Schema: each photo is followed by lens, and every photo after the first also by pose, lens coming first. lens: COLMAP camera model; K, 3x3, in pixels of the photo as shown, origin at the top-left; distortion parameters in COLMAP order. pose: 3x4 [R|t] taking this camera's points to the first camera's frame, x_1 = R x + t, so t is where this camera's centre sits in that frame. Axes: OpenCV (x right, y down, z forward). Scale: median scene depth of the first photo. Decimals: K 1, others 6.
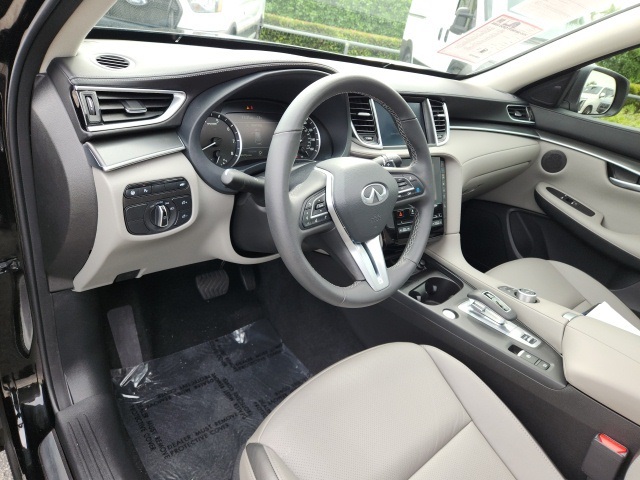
lens RADIAL K [[430.1, 0, 322.1], [0, 430.1, 242.8], [0, 0, 1]] dist [0.081745, -0.076856]
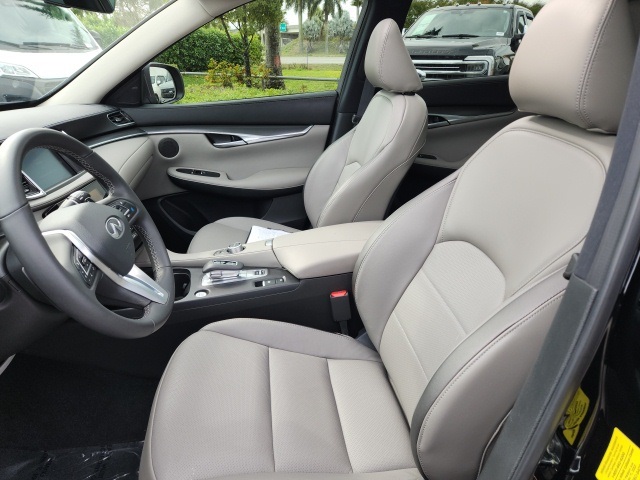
lens RADIAL K [[430.1, 0, 322.1], [0, 430.1, 242.8], [0, 0, 1]] dist [0.081745, -0.076856]
pose [[0.544601, -0.498096, 0.674766, -0.212490], [0.490544, 0.841749, 0.225443, -0.046326], [-0.680277, 0.208226, 0.702756, -0.051794]]
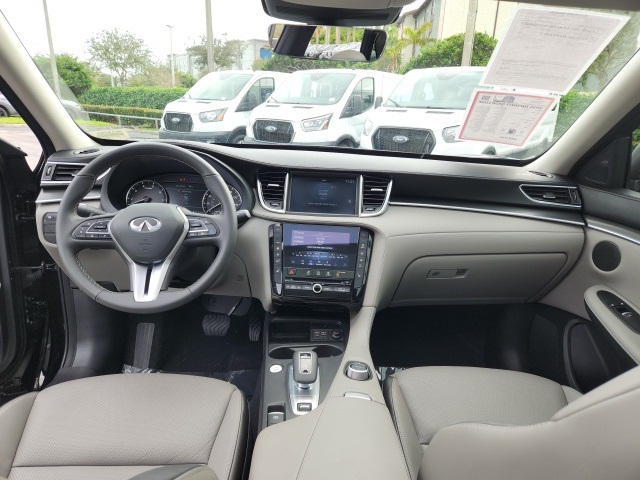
lens RADIAL K [[424.7, 0, 326.3], [0, 424.7, 242.0], [0, 0, 1]] dist [0.083399, -0.074858]
pose [[0.769339, 0.038439, -0.637683, 0.865593], [-0.212423, 0.956782, -0.198605, 0.050246], [0.602490, 0.288253, 0.744256, 0.231095]]
